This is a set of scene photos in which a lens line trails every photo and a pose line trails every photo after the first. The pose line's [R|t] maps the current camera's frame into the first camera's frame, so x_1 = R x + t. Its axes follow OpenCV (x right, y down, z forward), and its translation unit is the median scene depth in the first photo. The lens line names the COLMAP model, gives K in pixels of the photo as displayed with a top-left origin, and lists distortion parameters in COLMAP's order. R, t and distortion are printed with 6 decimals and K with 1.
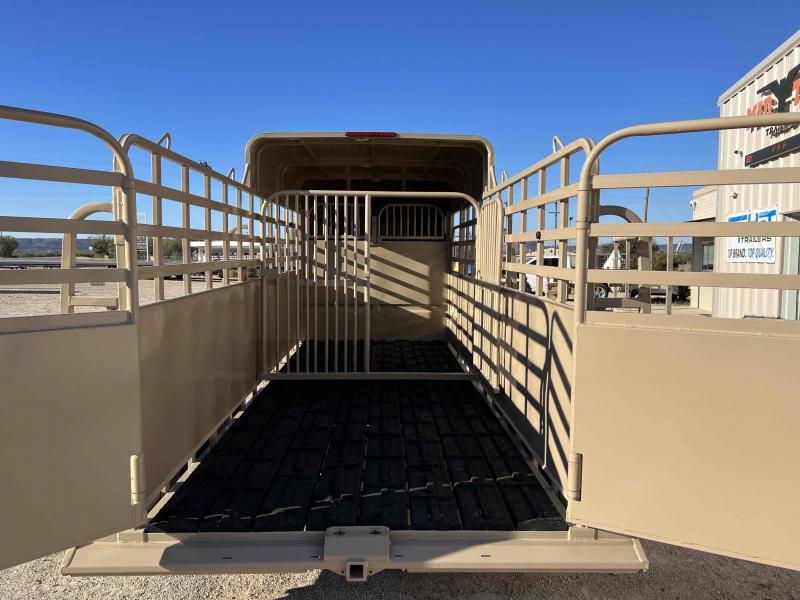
lens RADIAL K [[583.5, 0, 397.3], [0, 583.5, 301.2], [0, 0, 1]] dist [0.053069, -0.056794]
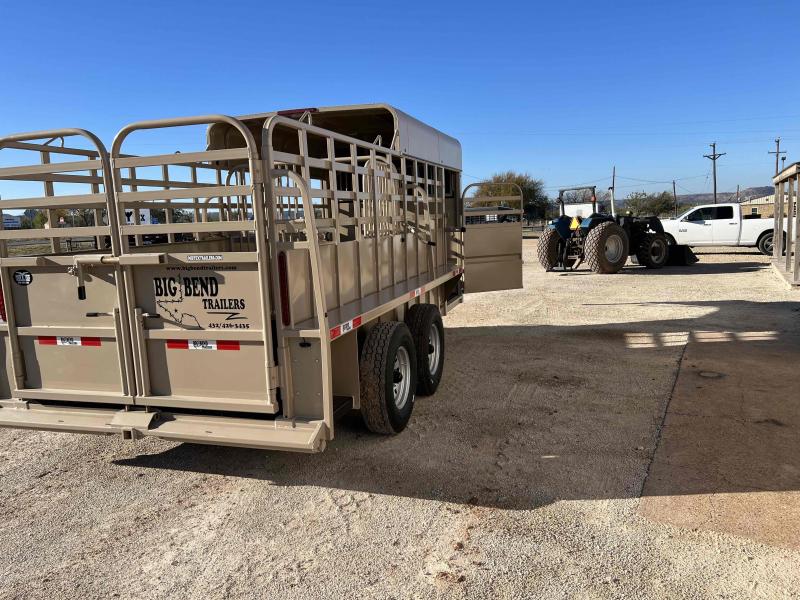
lens RADIAL K [[583.5, 0, 397.3], [0, 583.5, 301.2], [0, 0, 1]] dist [0.053069, -0.056794]
pose [[0.947418, 0.002112, -0.319993, 0.310950], [0.018838, 0.997876, 0.062362, 0.015445], [0.319445, -0.065111, 0.945365, -0.042100]]
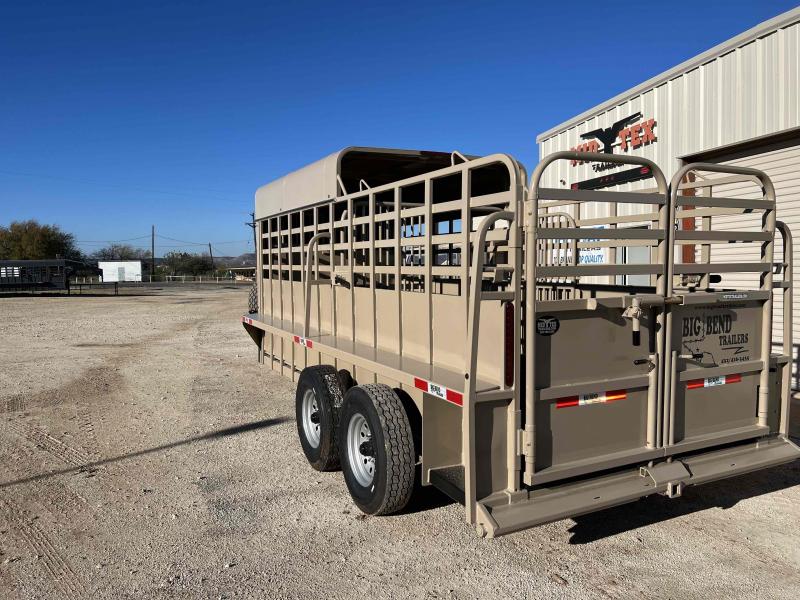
lens RADIAL K [[583.5, 0, 397.3], [0, 583.5, 301.2], [0, 0, 1]] dist [0.053069, -0.056794]
pose [[0.903724, -0.038538, 0.426378, -0.363489], [0.047578, 0.998812, -0.010567, 0.004394], [-0.425464, 0.029835, 0.904483, 0.013155]]
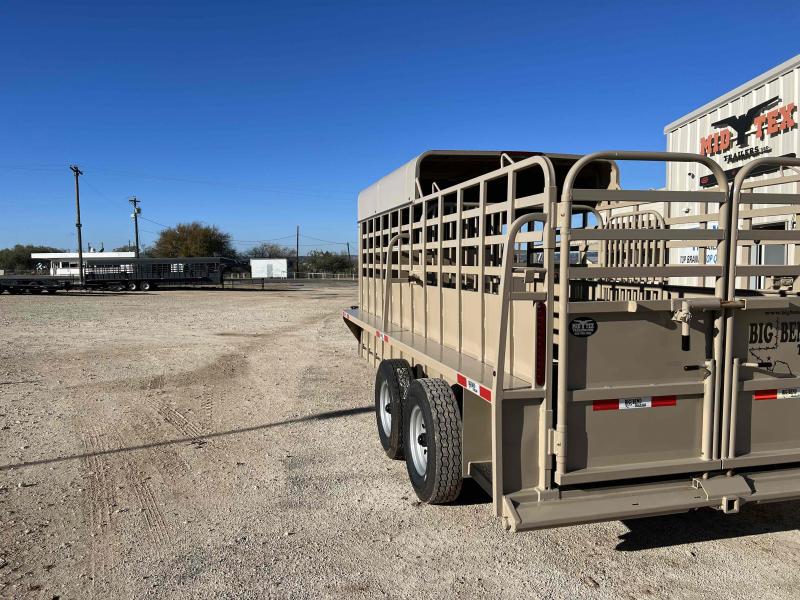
lens RADIAL K [[583.5, 0, 397.3], [0, 583.5, 301.2], [0, 0, 1]] dist [0.053069, -0.056794]
pose [[0.976543, -0.021100, 0.214286, -0.313667], [0.025014, 0.999566, -0.015571, 0.007062], [-0.213865, 0.020565, 0.976647, -0.028120]]
